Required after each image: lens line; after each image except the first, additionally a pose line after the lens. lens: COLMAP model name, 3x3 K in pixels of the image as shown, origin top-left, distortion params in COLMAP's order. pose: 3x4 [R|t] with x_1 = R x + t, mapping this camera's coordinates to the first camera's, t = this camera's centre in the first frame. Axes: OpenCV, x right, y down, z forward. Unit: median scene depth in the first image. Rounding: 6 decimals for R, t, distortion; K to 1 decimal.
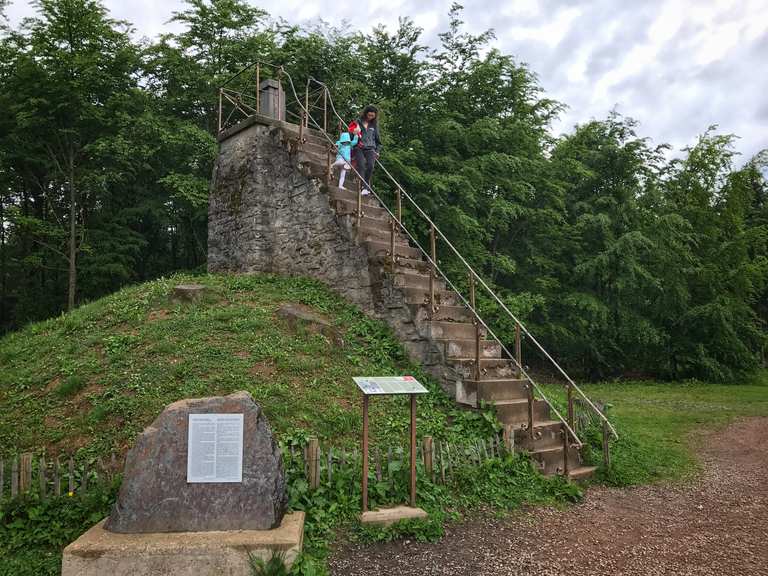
lens RADIAL K [[567.0, 0, 383.9], [0, 567.0, 287.7], [0, 0, 1]] dist [0.013371, -0.009035]
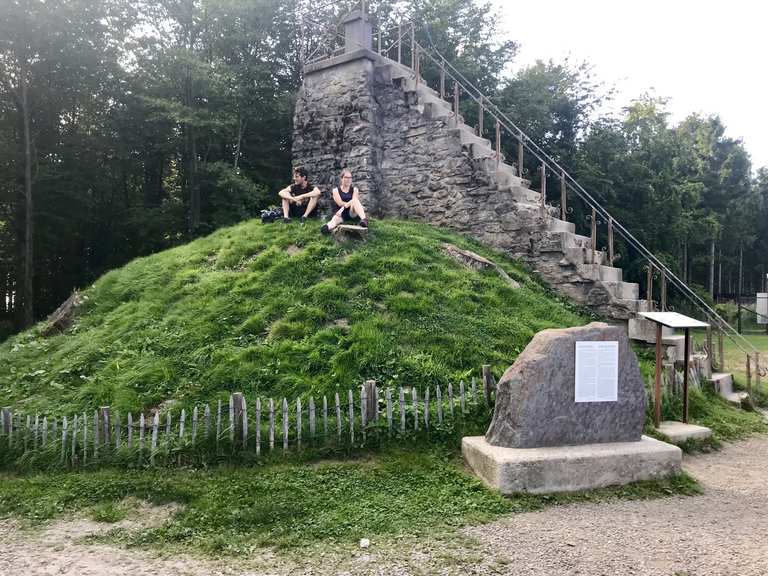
lens RADIAL K [[567.0, 0, 414.3], [0, 567.0, 300.1], [0, 0, 1]] dist [0.013371, -0.009035]
pose [[0.987239, 0.007454, 0.159073, -0.362352], [-0.025293, 0.993564, 0.110416, 0.013517], [-0.157227, -0.113031, 0.981073, -0.005709]]
